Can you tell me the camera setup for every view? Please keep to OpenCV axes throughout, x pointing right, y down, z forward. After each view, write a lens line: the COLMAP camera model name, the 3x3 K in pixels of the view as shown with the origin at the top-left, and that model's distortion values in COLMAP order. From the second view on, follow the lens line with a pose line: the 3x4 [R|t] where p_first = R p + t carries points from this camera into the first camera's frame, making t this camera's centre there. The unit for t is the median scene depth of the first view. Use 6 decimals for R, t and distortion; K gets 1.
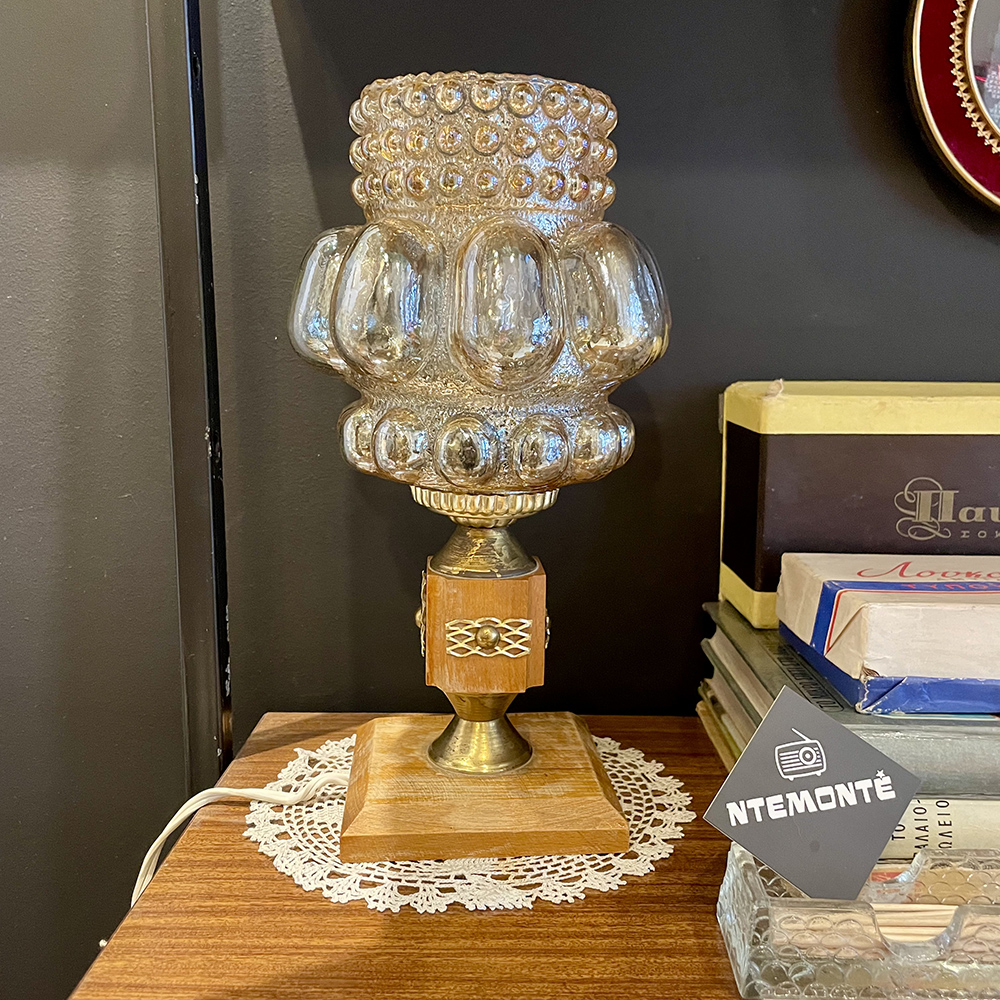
lens RADIAL K [[1336.6, 0, 500.0], [0, 1336.6, 500.0], [0, 0, 1]] dist [-0.008113, -0.013938]
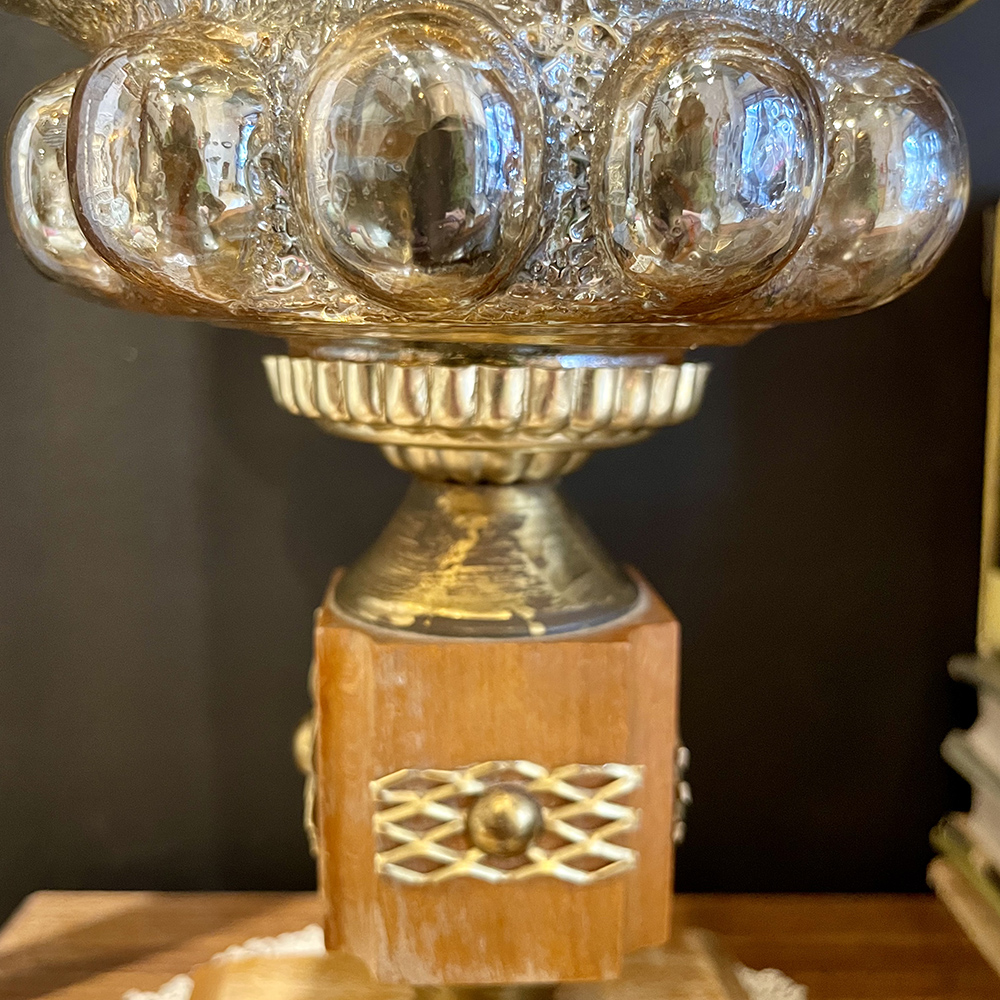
lens RADIAL K [[1336.6, 0, 500.0], [0, 1336.6, 500.0], [0, 0, 1]] dist [-0.008113, -0.013938]
pose [[0.999928, -0.010796, 0.005171, -0.011158], [0.010804, 0.999941, -0.001434, 0.025948], [-0.005156, 0.001490, 0.999986, 0.679564]]
